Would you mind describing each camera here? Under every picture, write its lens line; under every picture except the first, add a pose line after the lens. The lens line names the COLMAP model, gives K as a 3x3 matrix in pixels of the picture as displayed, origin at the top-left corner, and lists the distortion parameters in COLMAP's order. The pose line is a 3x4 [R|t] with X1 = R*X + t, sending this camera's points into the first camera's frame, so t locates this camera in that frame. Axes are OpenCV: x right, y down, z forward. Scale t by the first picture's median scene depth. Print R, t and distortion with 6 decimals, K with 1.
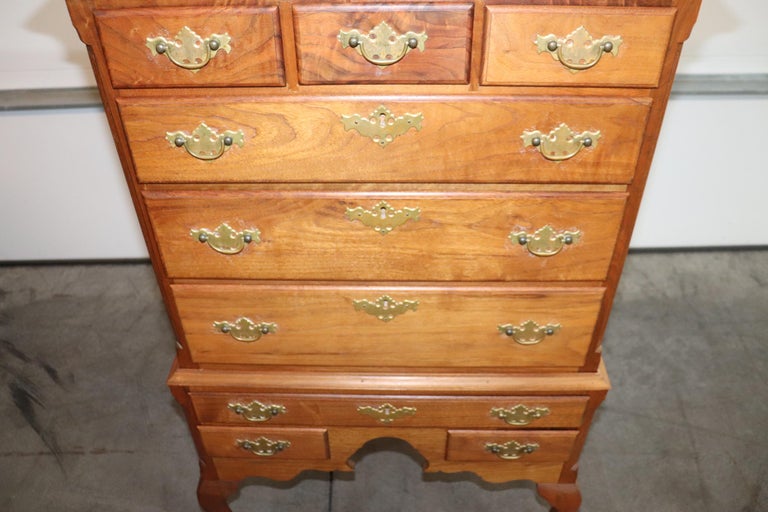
lens RADIAL K [[659.0, 0, 384.7], [0, 659.0, 256.8], [0, 0, 1]] dist [-0.169971, 0.157697]
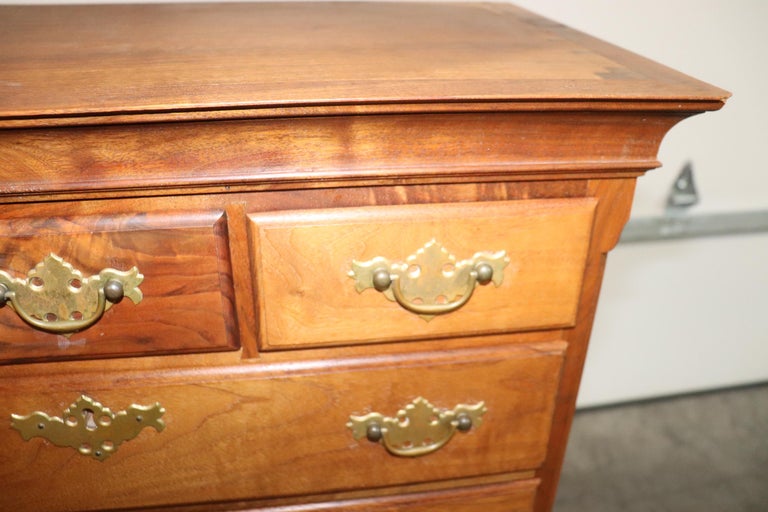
lens RADIAL K [[639.8, 0, 381.2], [0, 639.8, 250.9], [0, 0, 1]] dist [-0.120856, 0.020157]
pose [[0.986226, -0.050276, 0.157574, 0.142621], [0.081367, 0.976907, -0.197563, -0.197493], [-0.144003, 0.207663, 0.967543, 0.386767]]
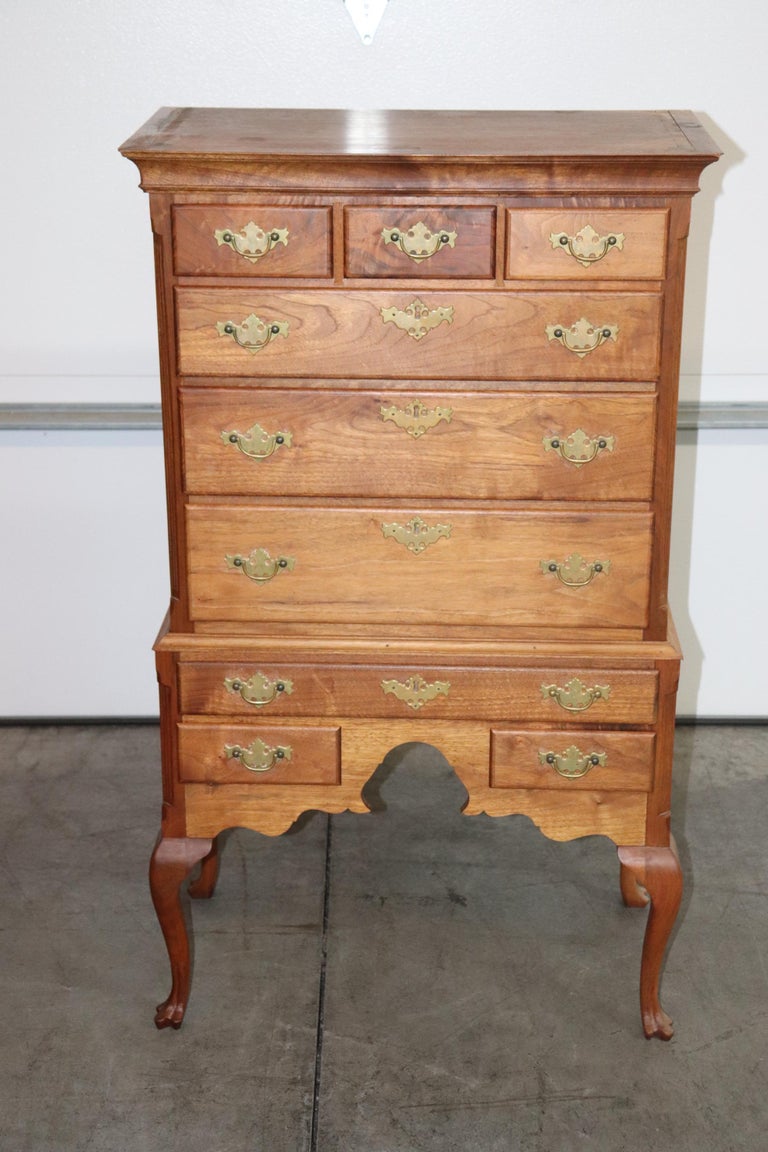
lens RADIAL K [[1938.0, 0, 390.5], [0, 1938.0, 581.0], [0, 0, 1]] dist [0.173935, 0.000000]
pose [[0.999800, 0.016871, -0.010730, -0.005466], [-0.019425, 0.946753, -0.321374, 1.131848], [0.004737, 0.321518, 0.946892, -1.745354]]
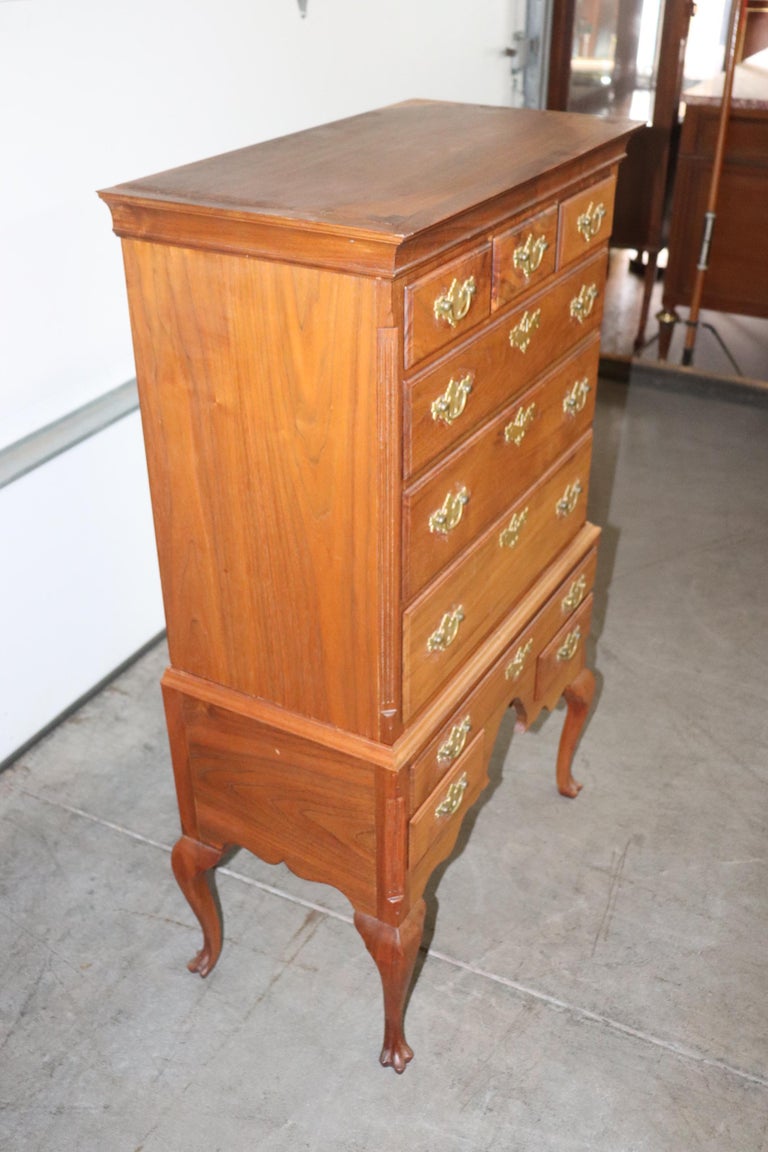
lens RADIAL K [[1142.9, 0, 391.3], [0, 1142.9, 575.8], [0, 0, 1]] dist [-0.057766, 0.000000]
pose [[0.474461, -0.447646, 0.757958, -1.563730], [0.560389, 0.817627, 0.132098, -0.216387], [-0.678861, 0.362076, 0.638788, 0.062084]]
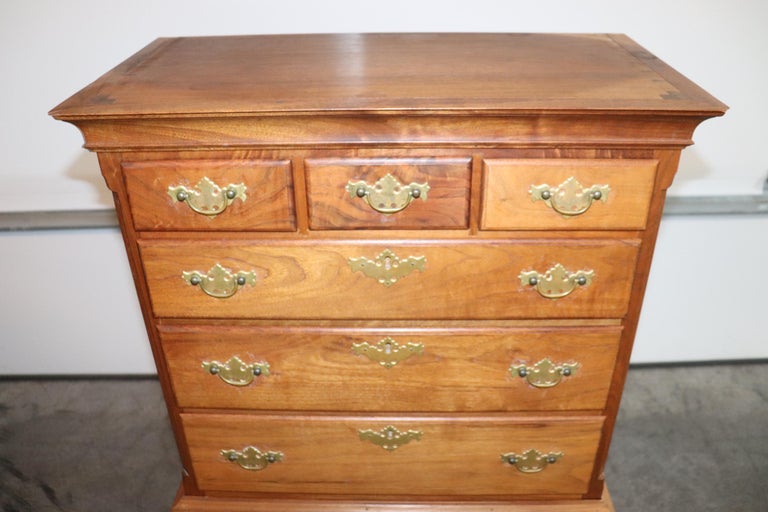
lens RADIAL K [[659.0, 0, 384.8], [0, 659.0, 256.4], [0, 0, 1]] dist [-0.169971, 0.157697]
pose [[0.999995, -0.001415, -0.002723, -0.004442], [0.000951, 0.986582, -0.163265, -0.039260], [0.002917, 0.163262, 0.986578, -0.047728]]
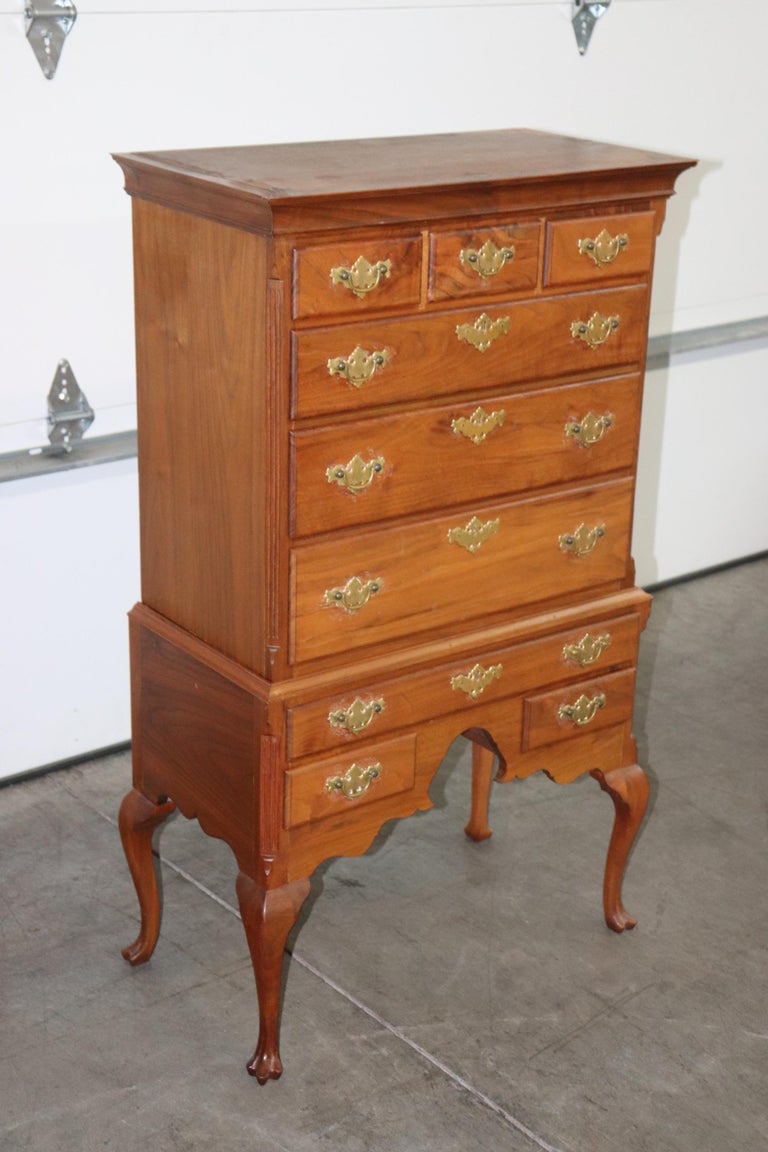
lens RADIAL K [[1794.1, 0, 405.2], [0, 1794.1, 576.9], [0, 0, 1]] dist [0.123243, 0.000000]
pose [[0.783225, -0.186841, 0.593000, -1.880787], [0.365545, 0.909898, -0.196117, 0.695877], [-0.502927, 0.370372, 0.780954, -1.150525]]
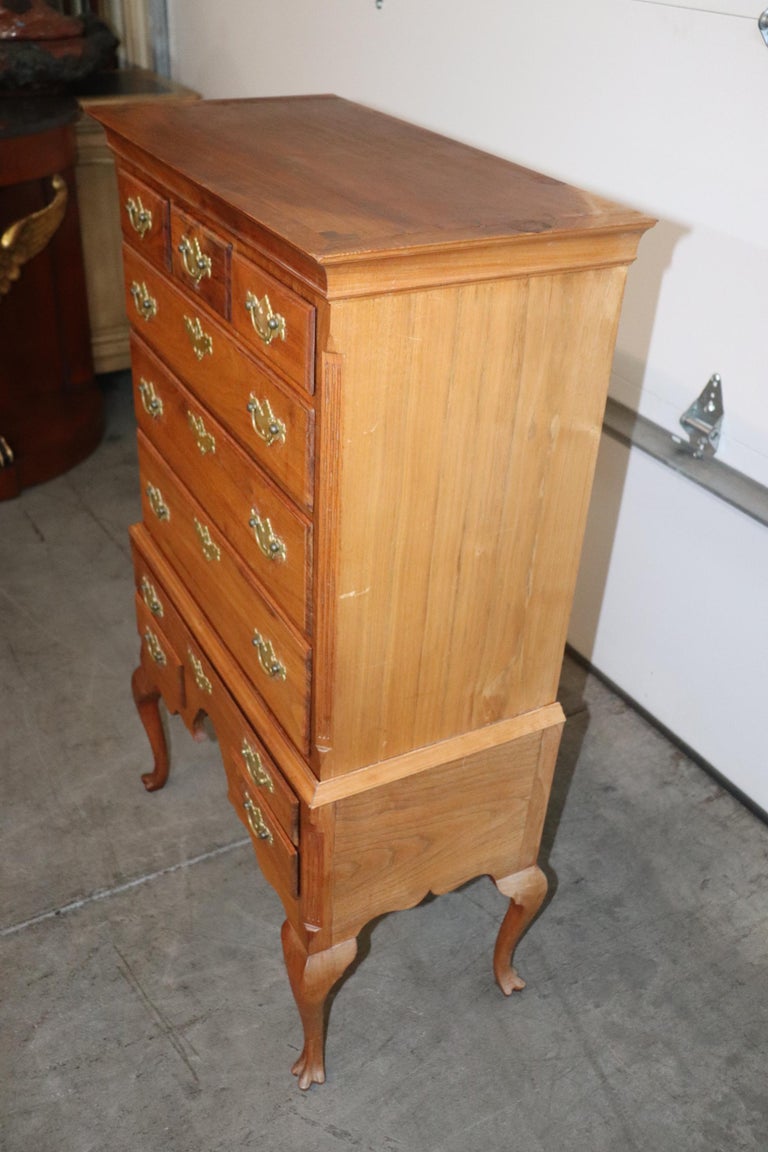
lens RADIAL K [[1081.9, 0, 385.7], [0, 1081.9, 574.9], [0, 0, 1]] dist [-0.066581, 0.000000]
pose [[0.495759, 0.502502, -0.708318, 1.393104], [-0.596353, 0.789887, 0.142975, -0.290470], [0.631337, 0.351527, 0.691262, 0.110382]]
